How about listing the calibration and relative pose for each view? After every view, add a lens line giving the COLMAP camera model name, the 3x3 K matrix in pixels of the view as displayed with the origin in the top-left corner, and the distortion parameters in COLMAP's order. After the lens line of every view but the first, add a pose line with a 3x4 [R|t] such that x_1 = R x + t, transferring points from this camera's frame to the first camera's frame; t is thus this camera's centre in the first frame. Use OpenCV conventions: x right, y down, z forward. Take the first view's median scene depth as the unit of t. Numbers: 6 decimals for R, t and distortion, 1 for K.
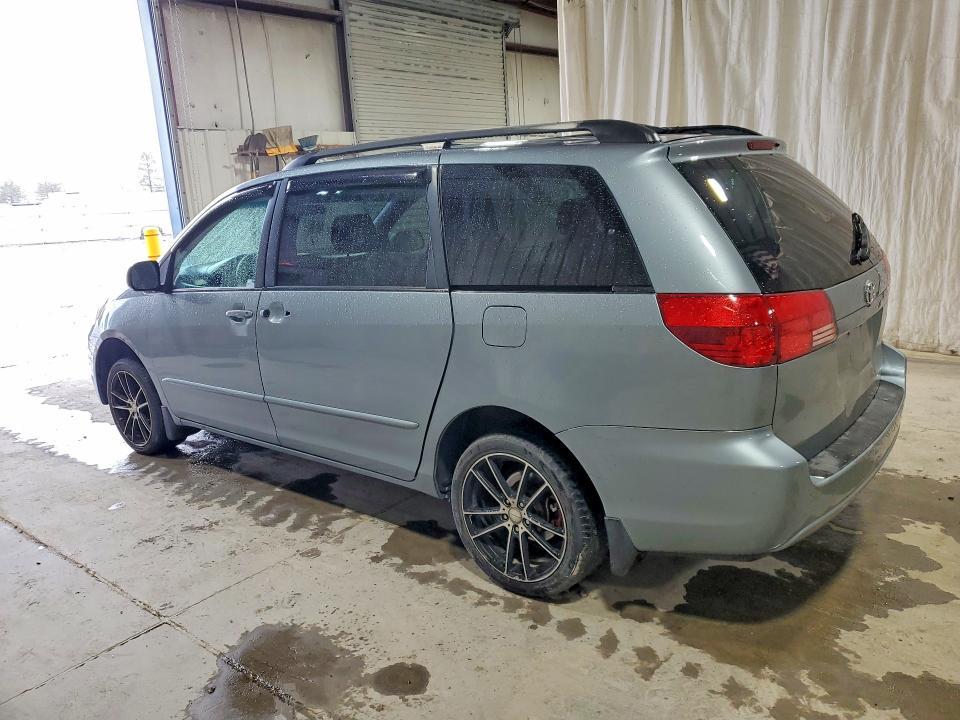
lens RADIAL K [[762.0, 0, 479.5], [0, 762.0, 362.4], [0, 0, 1]] dist [0.017131, 0.016930]
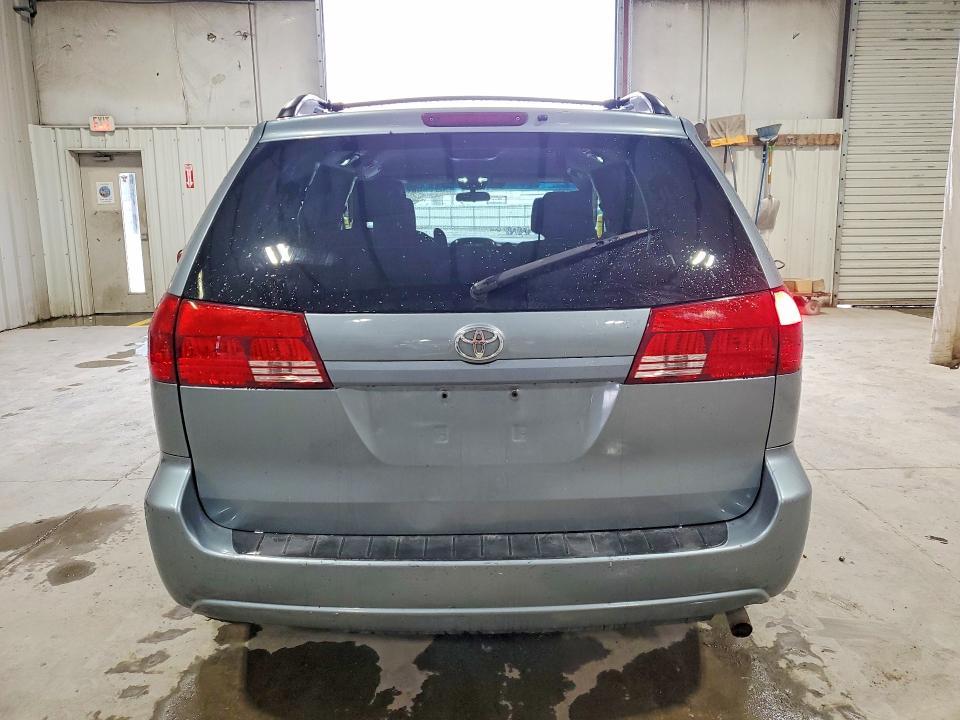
lens RADIAL K [[762.0, 0, 477.0], [0, 762.0, 354.8], [0, 0, 1]] dist [0.017131, 0.016930]
pose [[0.631097, 0.207985, -0.747301, 0.947102], [-0.209770, 0.973249, 0.093719, -0.137974], [0.746802, 0.097616, 0.657843, 0.542897]]
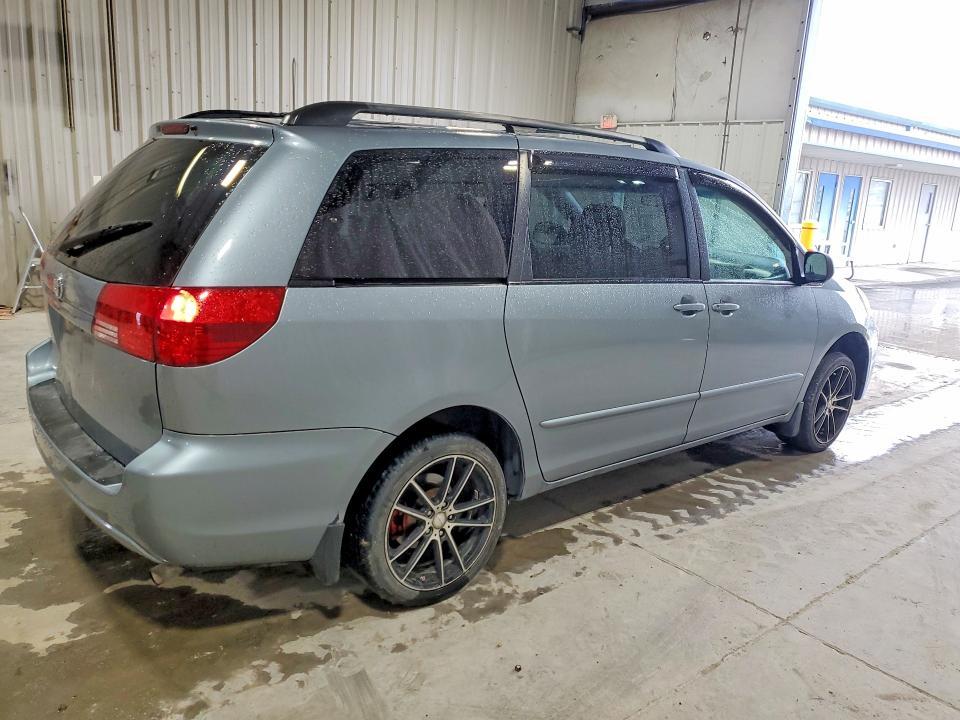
lens RADIAL K [[762.0, 0, 475.5], [0, 762.0, 360.1], [0, 0, 1]] dist [0.017131, 0.016930]
pose [[-0.227455, 0.277711, -0.933349, 1.232193], [-0.274074, 0.901470, 0.335017, -0.438951], [0.934424, 0.332008, -0.128931, 1.544695]]
